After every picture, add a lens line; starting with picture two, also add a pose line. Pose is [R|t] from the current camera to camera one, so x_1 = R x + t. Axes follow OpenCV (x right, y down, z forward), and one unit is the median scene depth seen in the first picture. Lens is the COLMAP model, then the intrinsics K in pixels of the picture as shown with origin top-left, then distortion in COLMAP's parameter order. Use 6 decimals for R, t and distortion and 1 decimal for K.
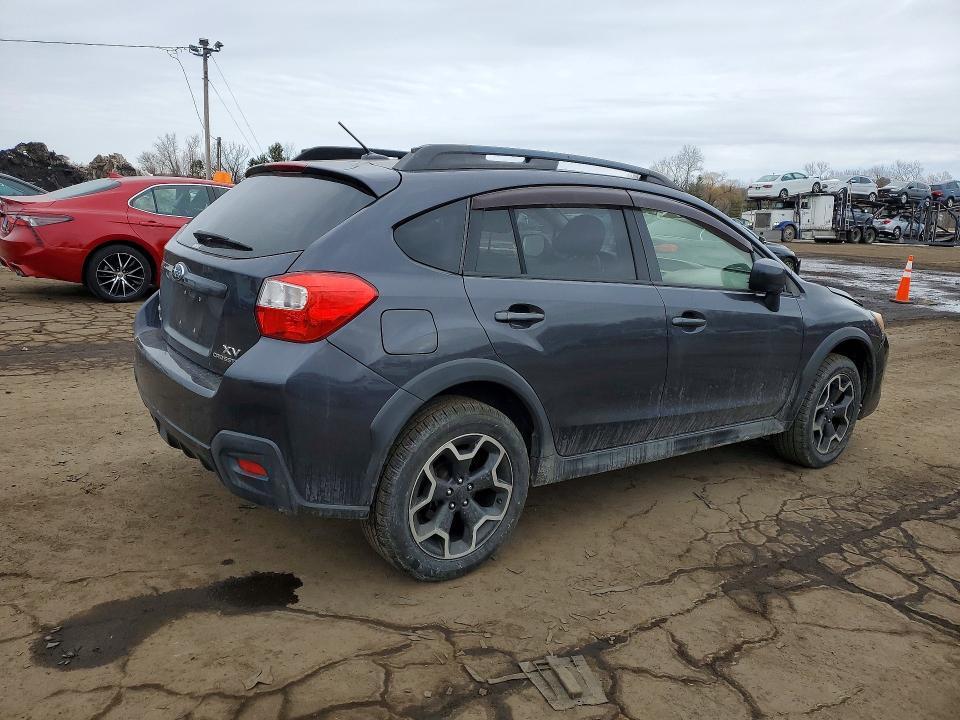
lens RADIAL K [[762.3, 0, 480.0], [0, 762.3, 360.0], [0, 0, 1]] dist [0.052737, -0.007252]
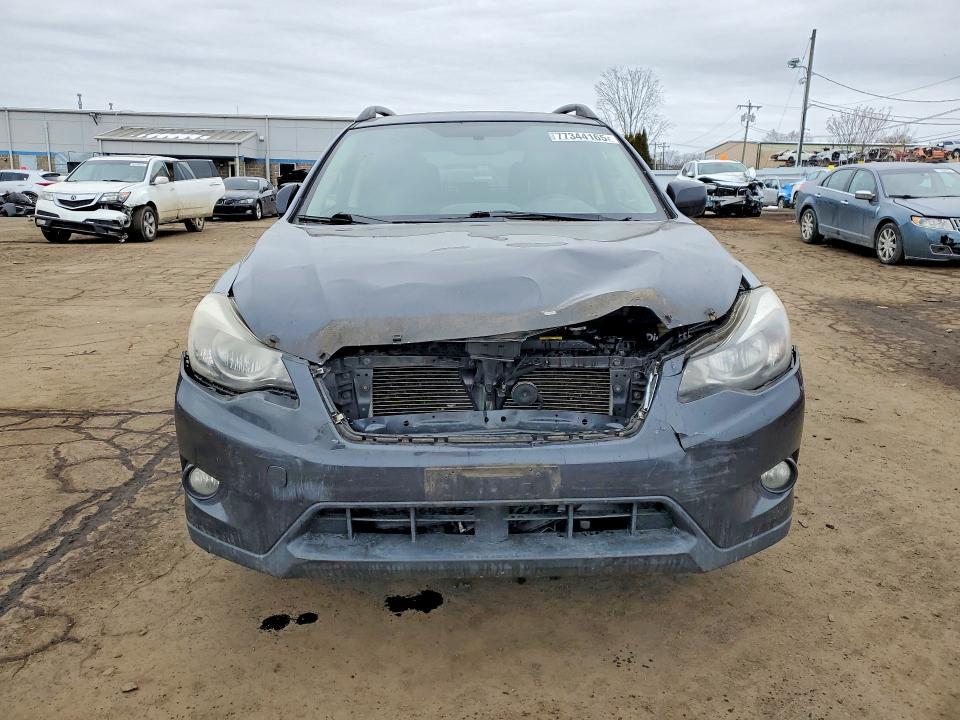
lens RADIAL K [[750.9, 0, 480.0], [0, 750.9, 360.0], [0, 0, 1]] dist [0.025047, -0.006006]
pose [[-0.609632, 0.122072, -0.783229, 1.028598], [-0.197932, 0.933331, 0.299528, -0.265620], [0.767575, 0.337627, -0.544827, 1.850998]]
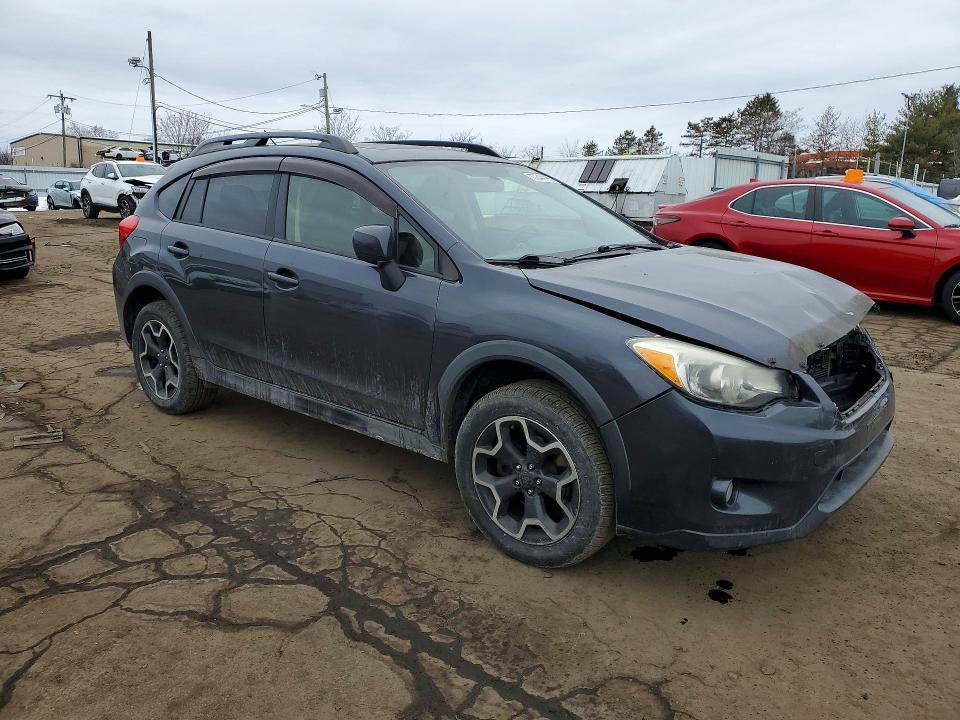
lens RADIAL K [[750.9, 0, 480.0], [0, 750.9, 360.0], [0, 0, 1]] dist [0.025047, -0.006006]
pose [[0.212370, 0.166406, -0.962916, 1.309293], [-0.202445, 0.971508, 0.123242, -0.120926], [0.955989, 0.168765, 0.240007, 1.008125]]
